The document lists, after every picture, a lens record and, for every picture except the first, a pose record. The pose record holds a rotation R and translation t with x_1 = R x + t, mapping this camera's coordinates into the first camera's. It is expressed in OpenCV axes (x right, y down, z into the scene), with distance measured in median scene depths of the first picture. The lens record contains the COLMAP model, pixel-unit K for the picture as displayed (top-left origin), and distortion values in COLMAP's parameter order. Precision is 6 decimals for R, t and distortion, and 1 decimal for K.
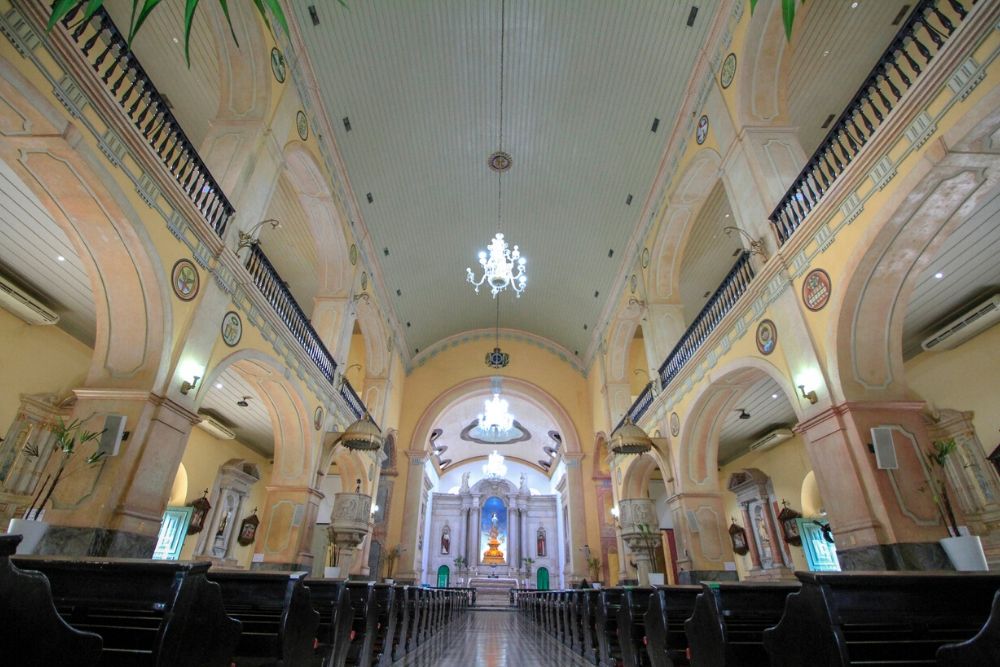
lens RADIAL K [[464.2, 0, 490.0], [0, 464.2, 335.8], [0, 0, 1]] dist [-0.001093, -0.023398]
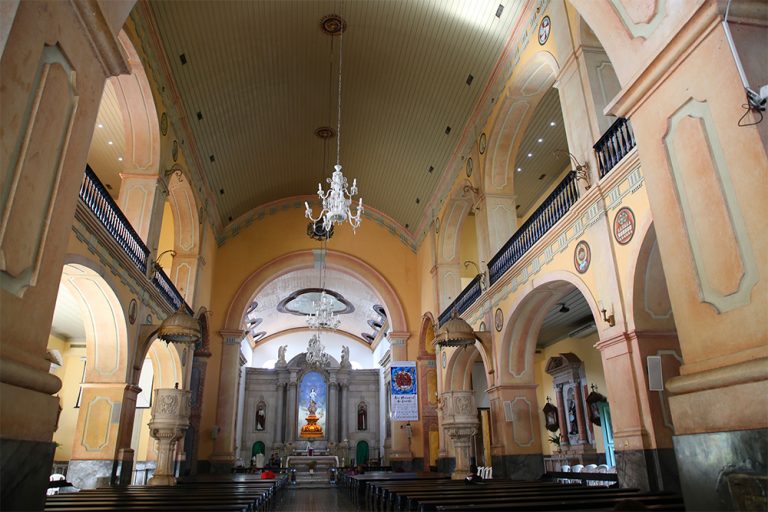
lens RADIAL K [[533.4, 0, 384.0], [0, 533.4, 256.0], [0, 0, 1]] dist [-0.073309, 0.001082]
pose [[0.989302, 0.018000, 0.144769, -0.020816], [-0.038341, 0.989553, 0.138975, -0.087231], [-0.140756, -0.143039, 0.979657, -0.078285]]
